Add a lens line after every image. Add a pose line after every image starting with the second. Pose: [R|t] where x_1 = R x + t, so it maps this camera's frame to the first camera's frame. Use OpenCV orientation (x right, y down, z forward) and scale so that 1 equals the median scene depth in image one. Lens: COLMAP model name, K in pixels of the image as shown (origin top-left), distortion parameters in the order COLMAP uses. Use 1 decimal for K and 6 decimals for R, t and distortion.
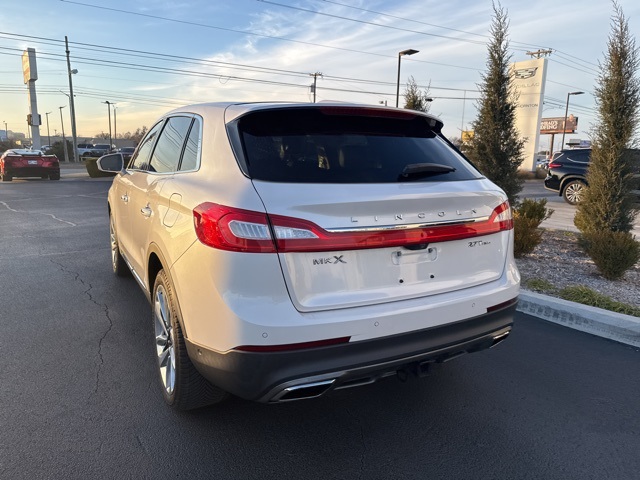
lens RADIAL K [[457.9, 0, 322.9], [0, 457.9, 243.0], [0, 0, 1]] dist [0.040406, -0.046149]
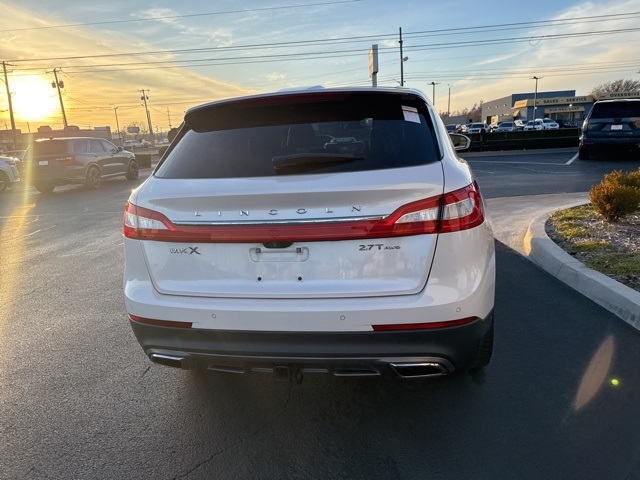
lens RADIAL K [[457.9, 0, 322.9], [0, 457.9, 243.0], [0, 0, 1]] dist [0.040406, -0.046149]
pose [[0.765188, 0.084008, -0.638303, 0.790731], [-0.049580, 0.996195, 0.071675, -0.061285], [0.641895, -0.023197, 0.766441, 0.306560]]
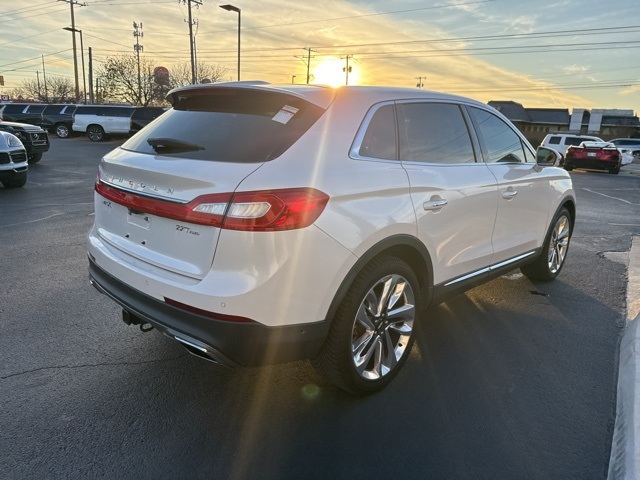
lens RADIAL K [[461.8, 0, 320.0], [0, 461.8, 240.0], [0, 0, 1]] dist [-0.006478, -0.001906]
pose [[0.297965, 0.223147, -0.928128, 1.266502], [-0.218685, 0.962392, 0.161178, -0.184669], [0.929190, 0.154942, 0.335558, 0.945851]]
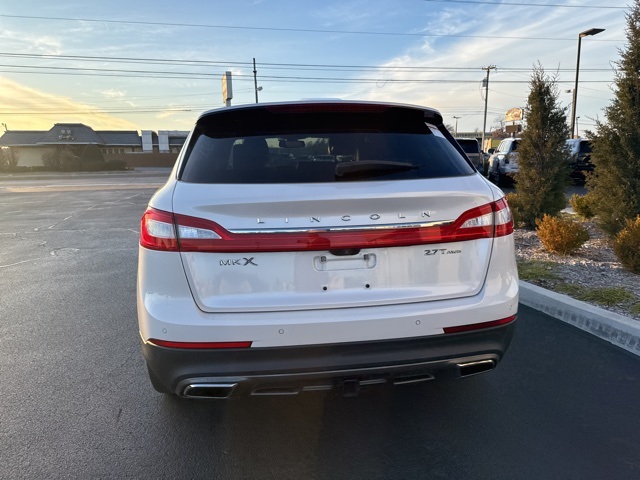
lens RADIAL K [[455.6, 0, 320.0], [0, 455.6, 240.0], [0, 0, 1]] dist [0.044898, -0.046941]
pose [[0.929653, 0.034130, -0.366852, 0.441552], [-0.037533, 0.999293, -0.002147, -0.011062], [0.366519, 0.015765, 0.930277, 0.123742]]
